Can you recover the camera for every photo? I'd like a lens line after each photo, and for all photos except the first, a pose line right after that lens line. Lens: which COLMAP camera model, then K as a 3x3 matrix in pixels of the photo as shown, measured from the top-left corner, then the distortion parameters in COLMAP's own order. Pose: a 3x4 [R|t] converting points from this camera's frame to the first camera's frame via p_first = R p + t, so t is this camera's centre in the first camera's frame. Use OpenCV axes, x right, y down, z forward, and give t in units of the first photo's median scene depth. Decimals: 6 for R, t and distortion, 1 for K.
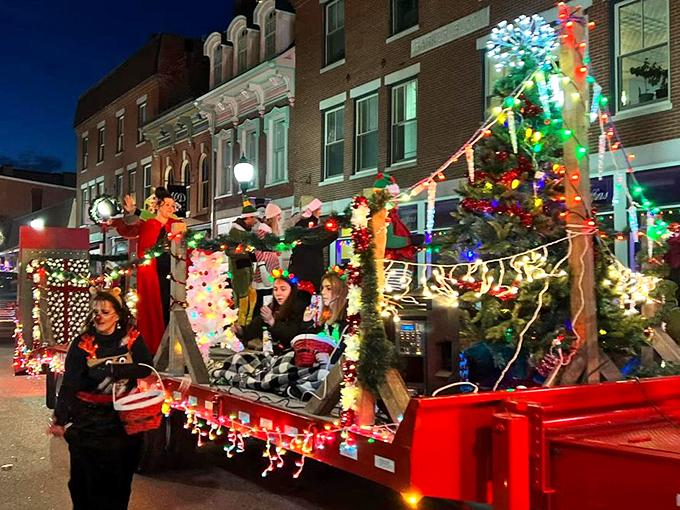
lens RADIAL K [[794.8, 0, 339.6], [0, 794.8, 255.3], [0, 0, 1]] dist [-0.000686, 0.000000]
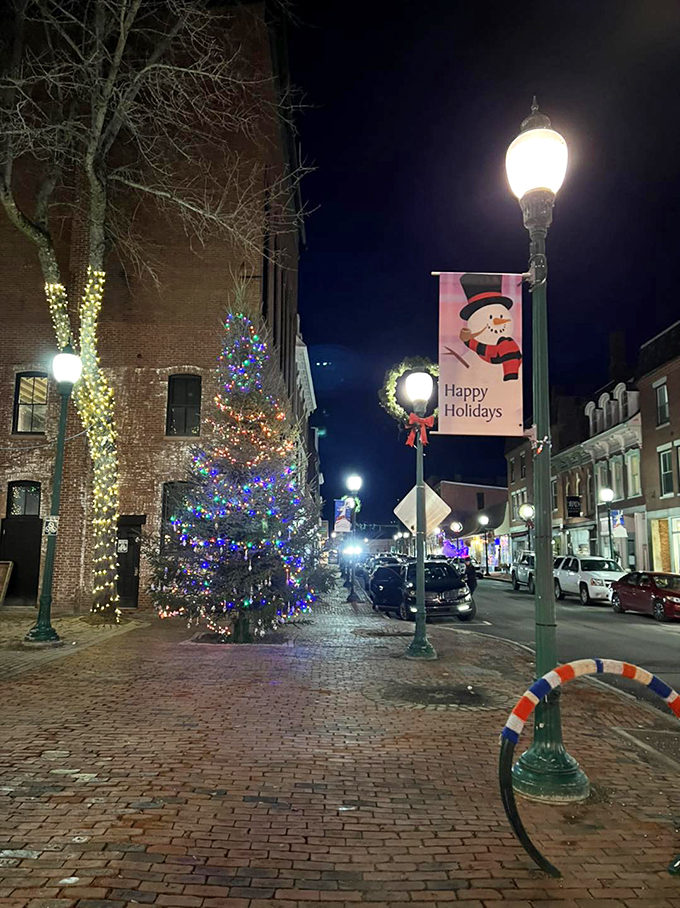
lens RADIAL K [[698.3, 0, 338.7], [0, 698.3, 457.3], [0, 0, 1]] dist [0.011429, 0.003949]
pose [[0.851616, -0.070476, -0.519406, 0.139572], [0.013259, 0.993499, -0.113064, -0.017199], [0.523998, 0.089400, 0.847015, -0.468890]]
